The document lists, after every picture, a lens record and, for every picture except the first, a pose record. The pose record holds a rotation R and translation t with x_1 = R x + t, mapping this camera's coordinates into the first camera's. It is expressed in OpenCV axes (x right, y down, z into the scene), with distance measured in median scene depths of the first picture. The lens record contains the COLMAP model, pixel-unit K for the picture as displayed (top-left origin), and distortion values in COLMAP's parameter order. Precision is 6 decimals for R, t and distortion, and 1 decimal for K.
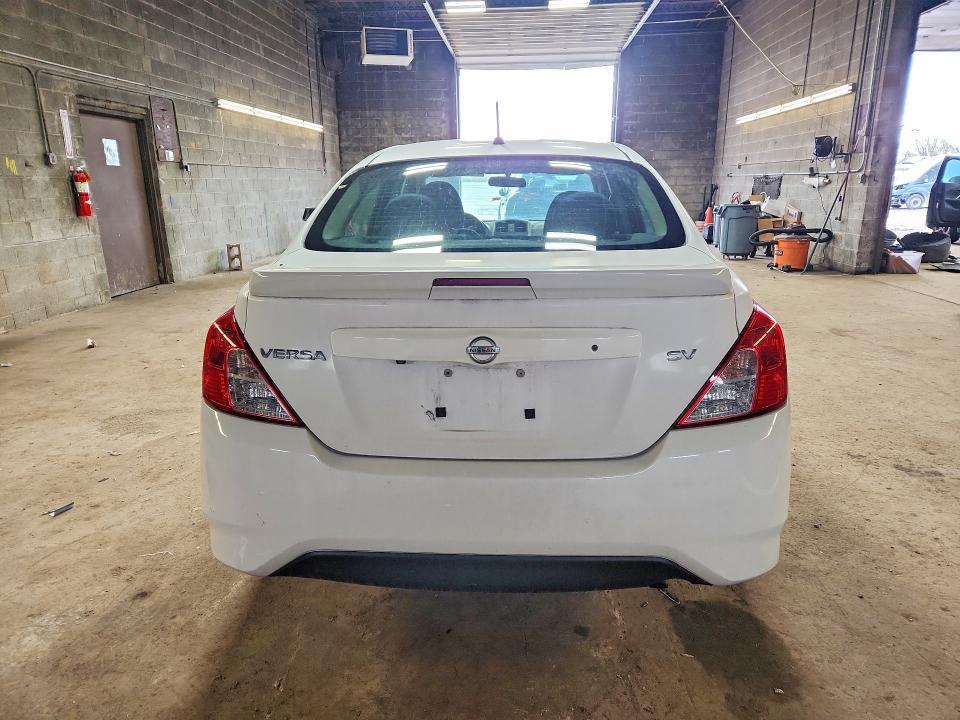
lens RADIAL K [[634.6, 0, 476.4], [0, 634.6, 362.8], [0, 0, 1]] dist [0.072580, -0.060638]
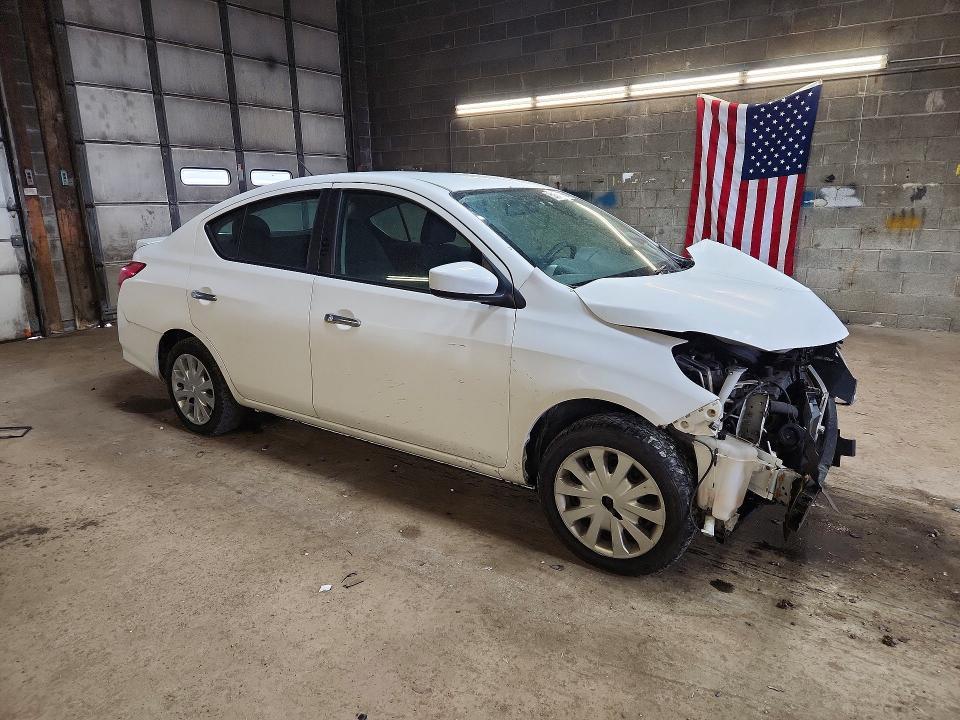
lens RADIAL K [[617.4, 0, 480.0], [0, 617.4, 360.0], [0, 0, 1]] dist [0.055338, -0.043012]
pose [[-0.502008, 0.241024, -0.830599, 0.458339], [-0.214137, 0.895840, 0.389379, -0.242017], [0.837934, 0.373333, -0.398107, 0.800621]]
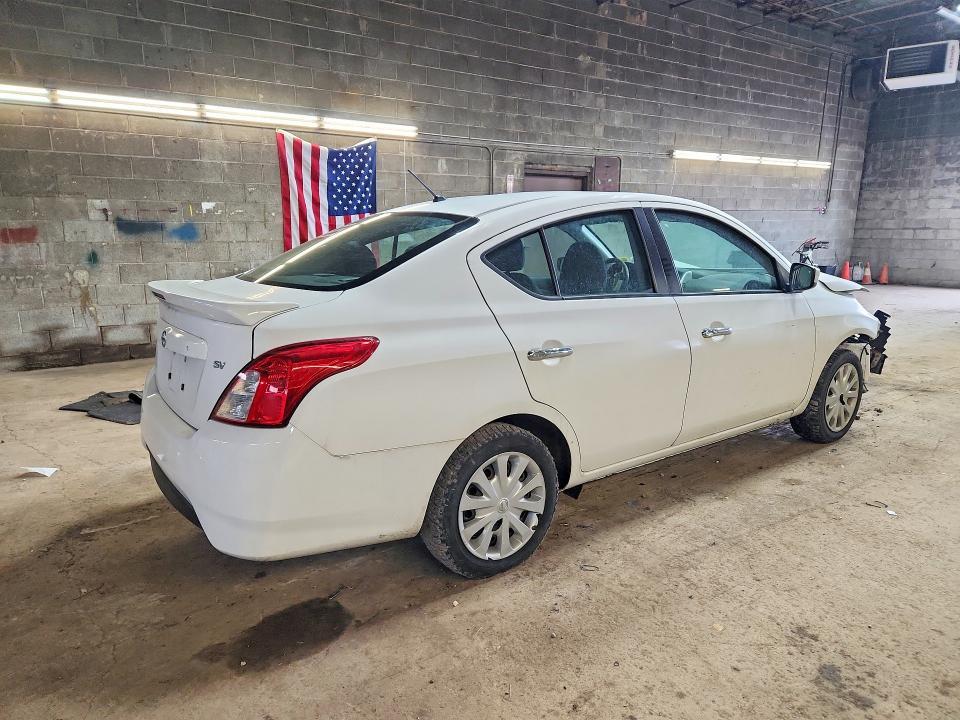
lens RADIAL K [[634.6, 0, 476.4], [0, 634.6, 362.8], [0, 0, 1]] dist [0.072580, -0.060638]
pose [[0.638703, 0.166446, -0.751235, 0.387102], [-0.209302, 0.977091, 0.038538, -0.041537], [0.740440, 0.132621, 0.658908, 0.117122]]
